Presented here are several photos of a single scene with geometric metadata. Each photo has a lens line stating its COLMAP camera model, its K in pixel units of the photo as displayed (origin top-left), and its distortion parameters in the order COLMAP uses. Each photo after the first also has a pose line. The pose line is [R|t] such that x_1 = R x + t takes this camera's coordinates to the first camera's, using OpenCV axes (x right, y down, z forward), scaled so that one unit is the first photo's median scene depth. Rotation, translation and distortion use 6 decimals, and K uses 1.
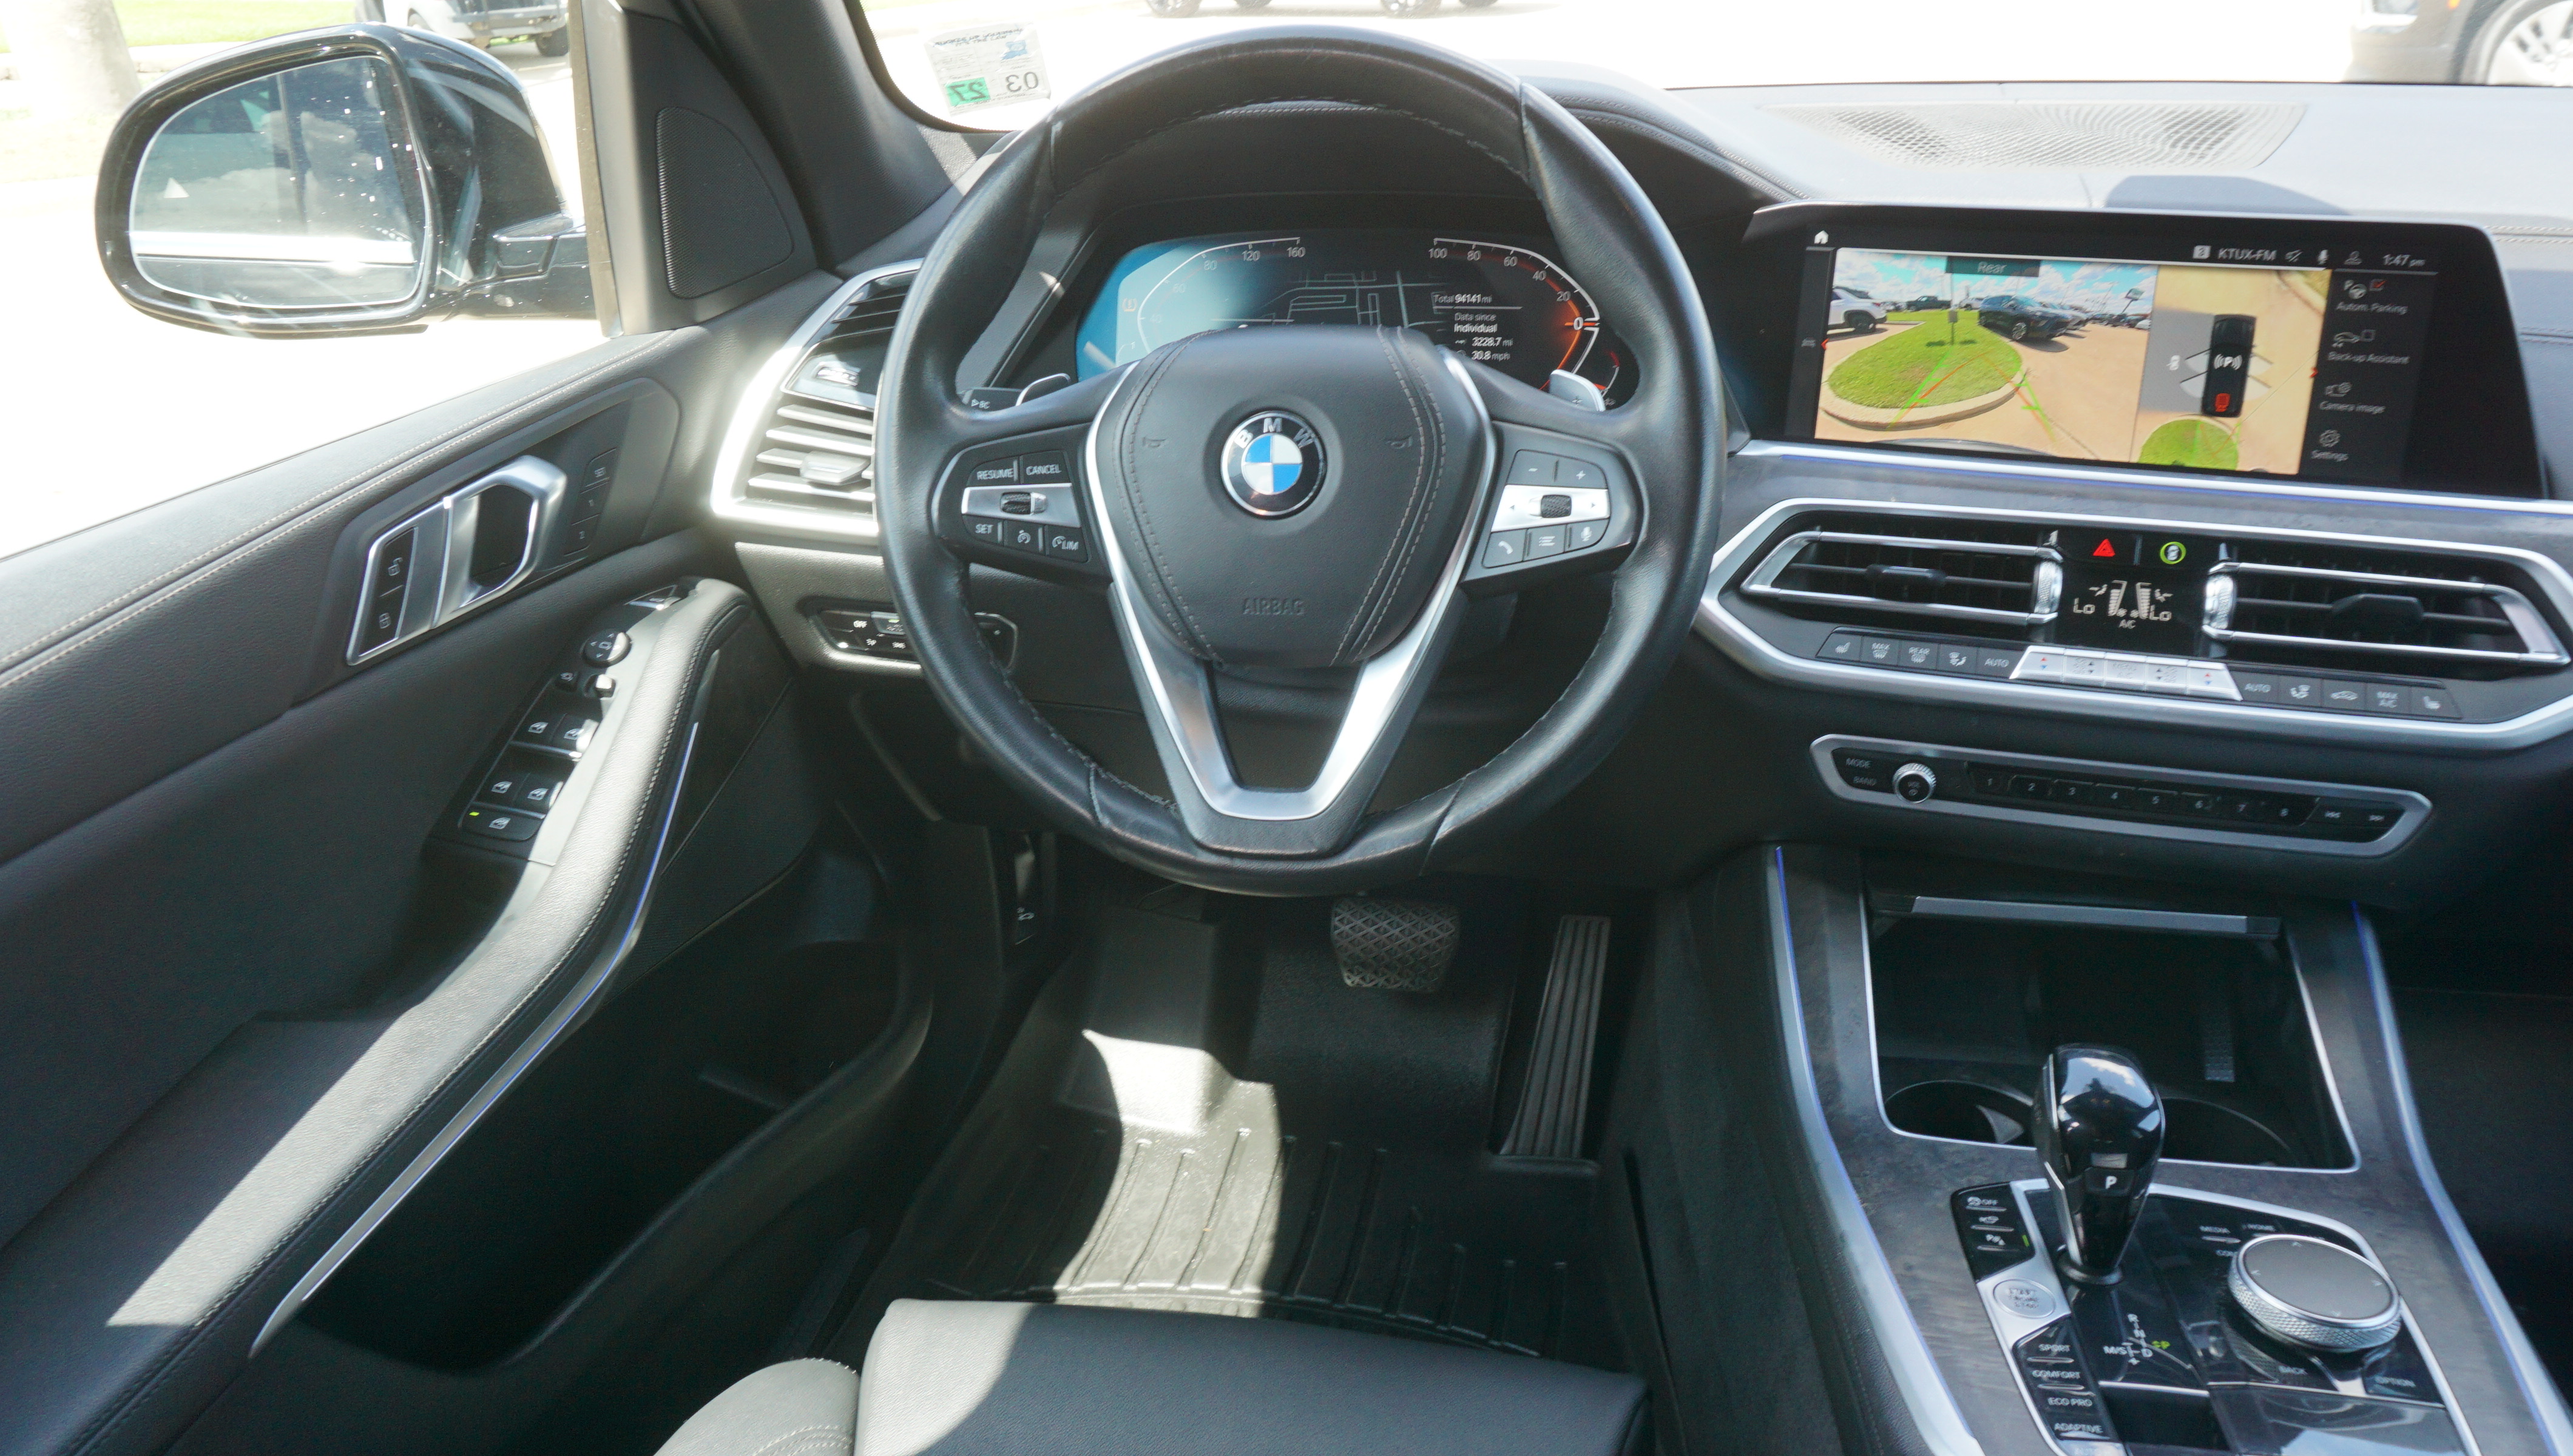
lens RADIAL K [[1730.8, 0, 1291.9], [0, 1730.8, 735.7], [0, 0, 1]] dist [-0.049018, 0.040137]
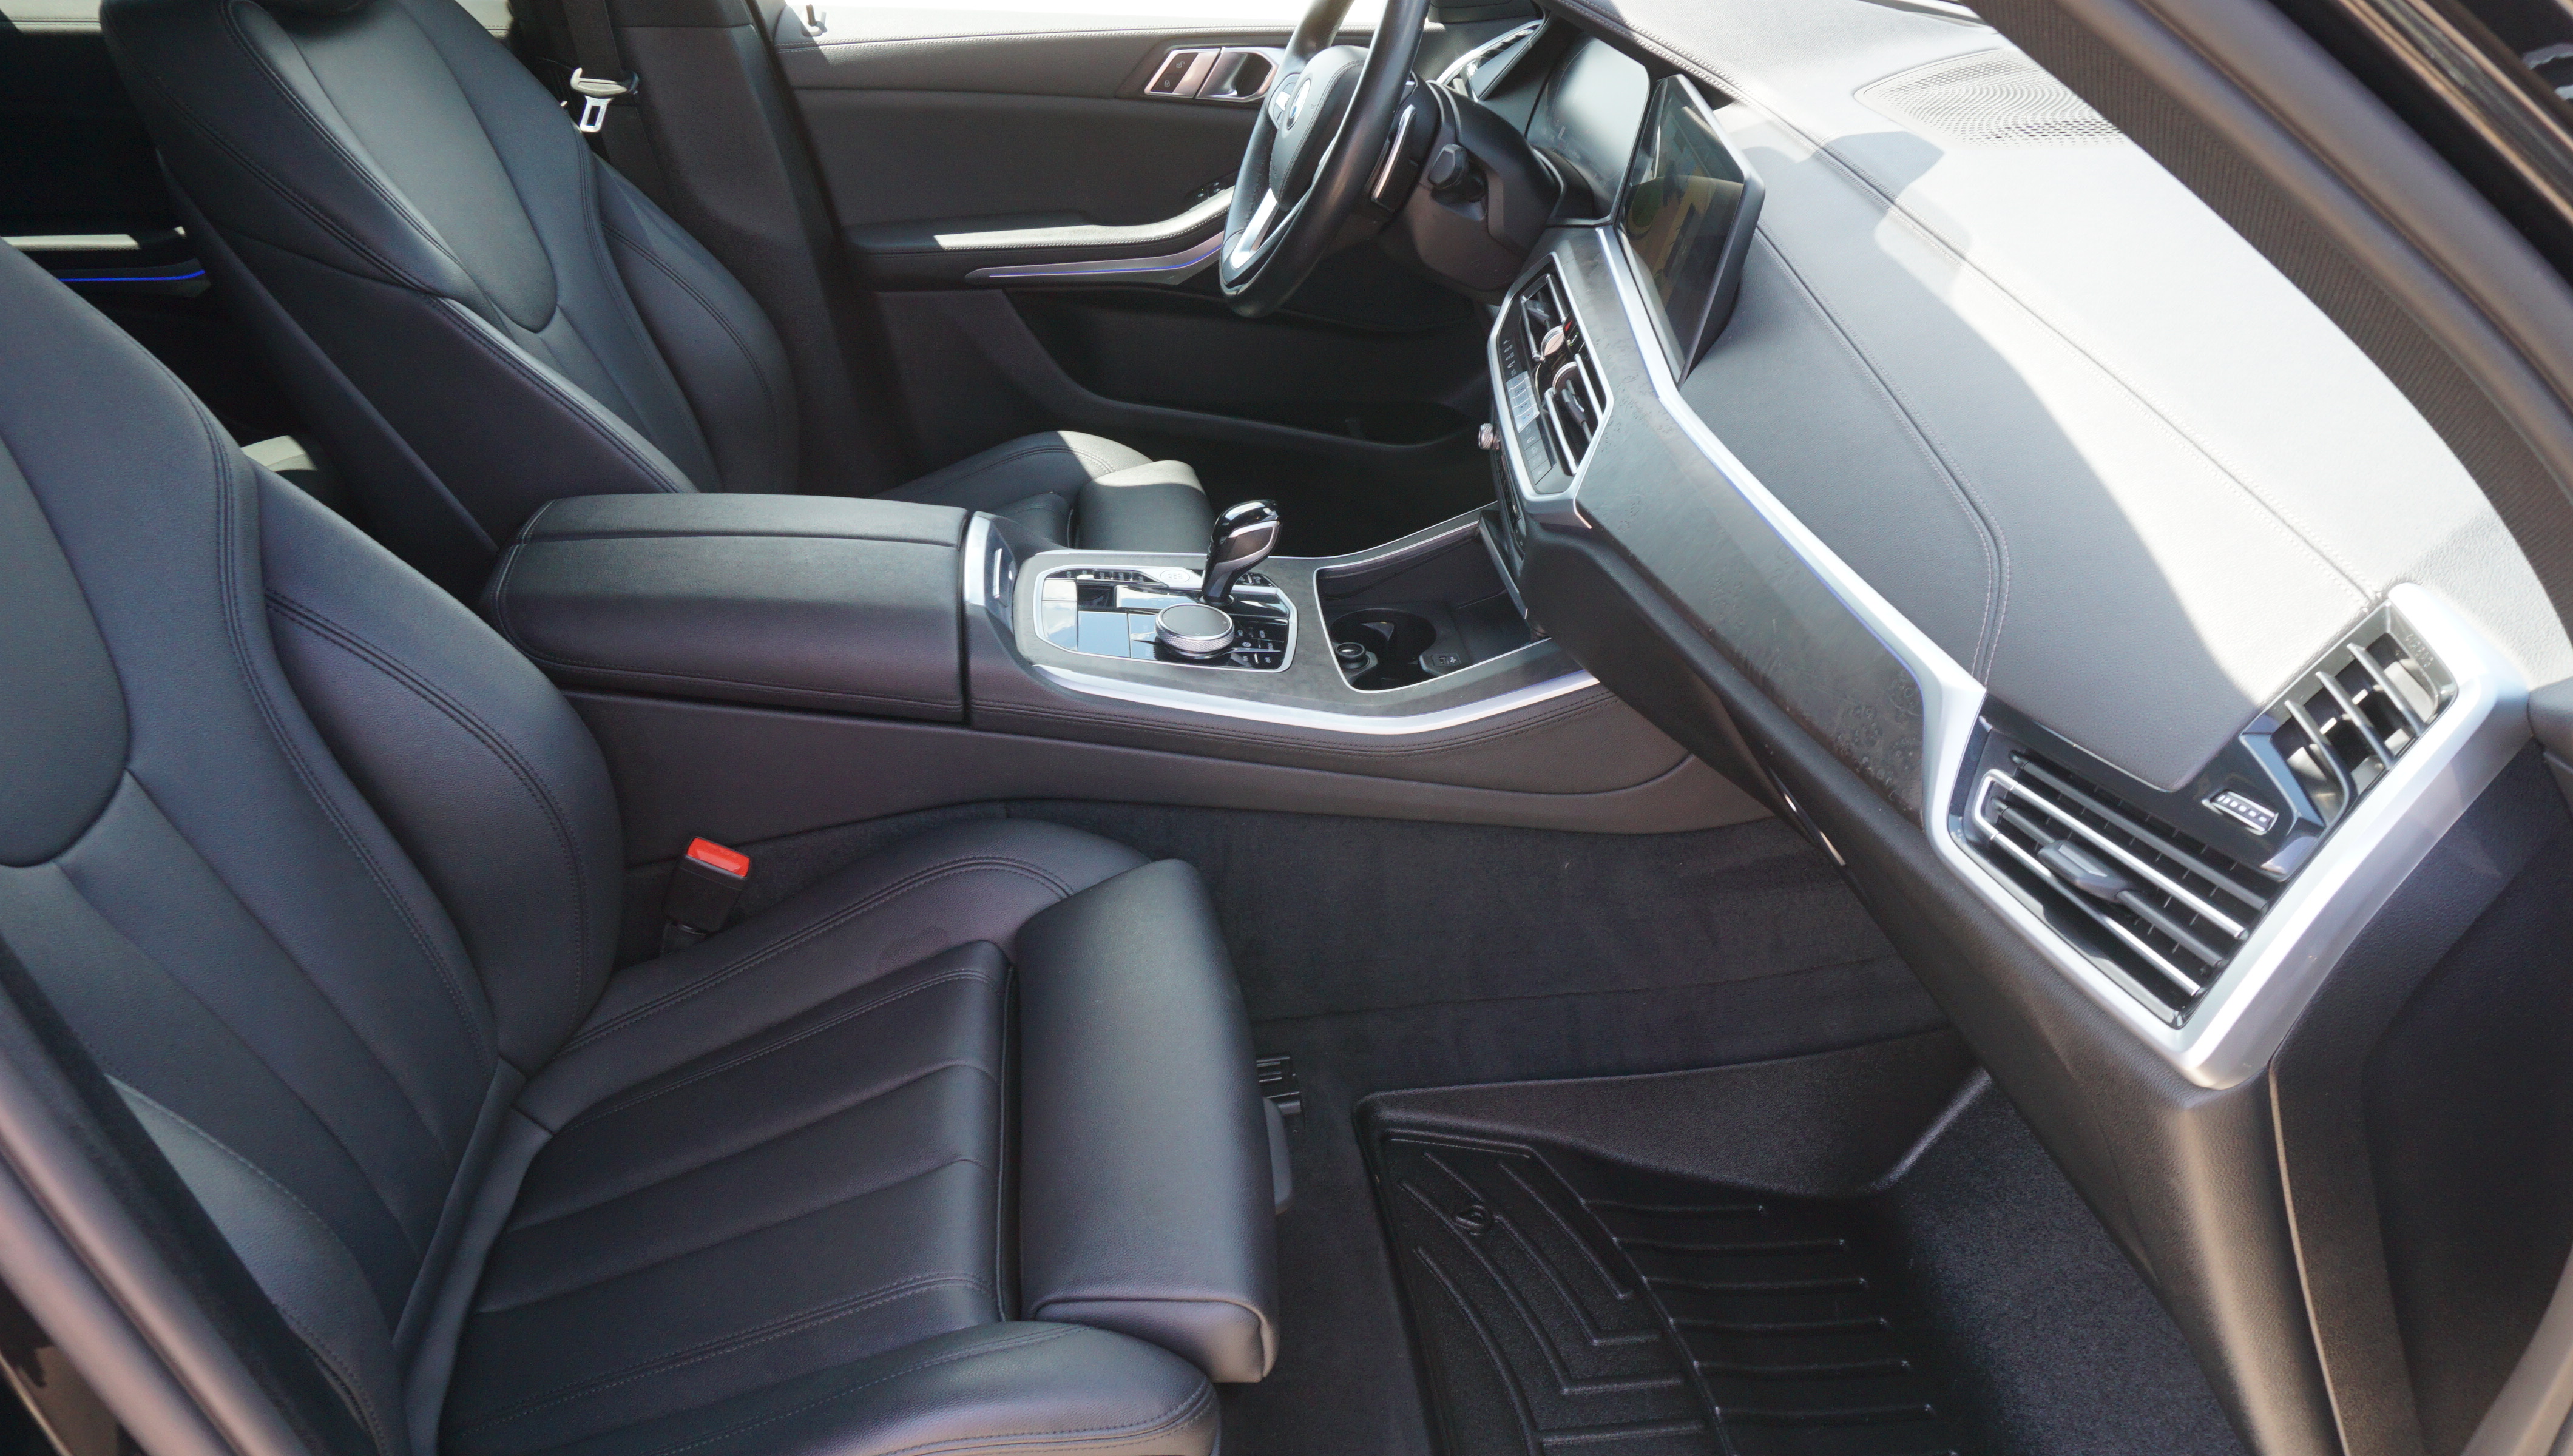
lens RADIAL K [[1730.8, 0, 1293.6], [0, 1730.8, 746.8], [0, 0, 1]] dist [-0.049018, 0.040137]
pose [[0.274281, 0.526070, -0.804997, 1.748050], [-0.447651, 0.810719, 0.377284, -0.264379], [0.851105, 0.256876, 0.457860, 0.208415]]
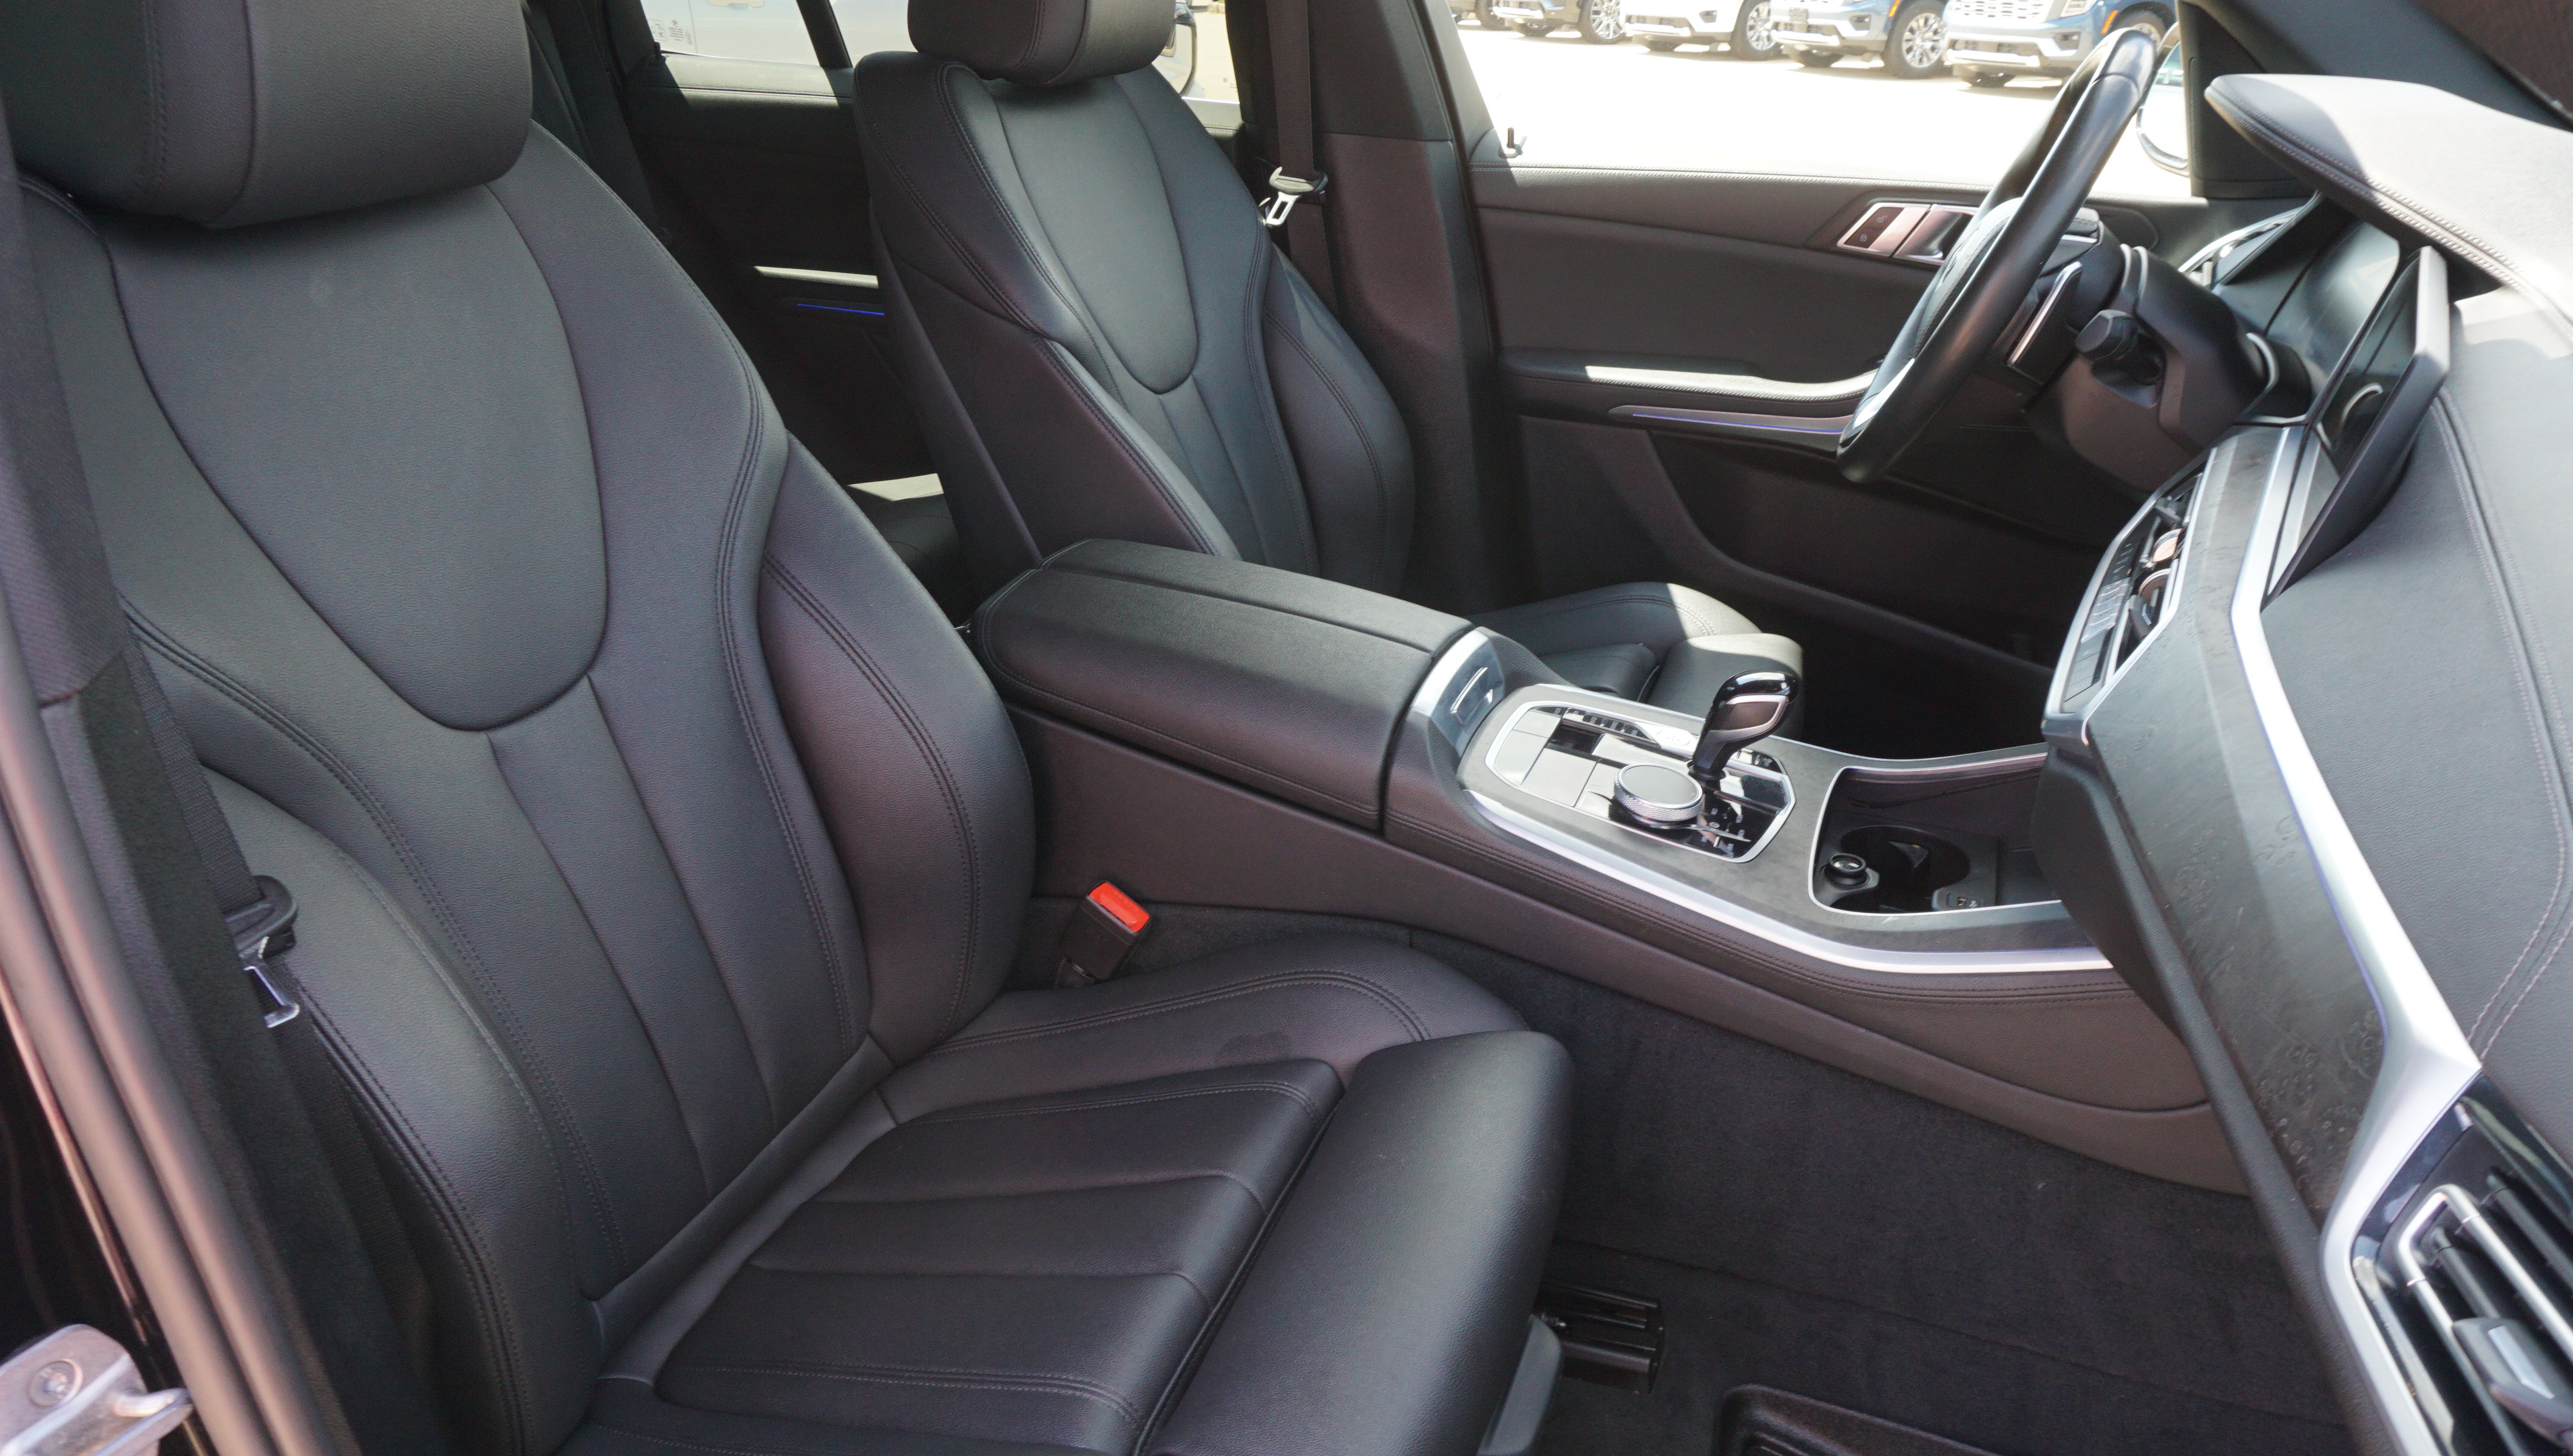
lens RADIAL K [[1730.8, 0, 1288.4], [0, 1730.8, 740.9], [0, 0, 1]] dist [-0.049018, 0.040137]
pose [[-0.217645, 0.444482, -0.868946, 1.660929], [-0.444119, 0.747681, 0.493692, -0.303507], [0.869131, 0.493365, 0.034674, 0.484220]]
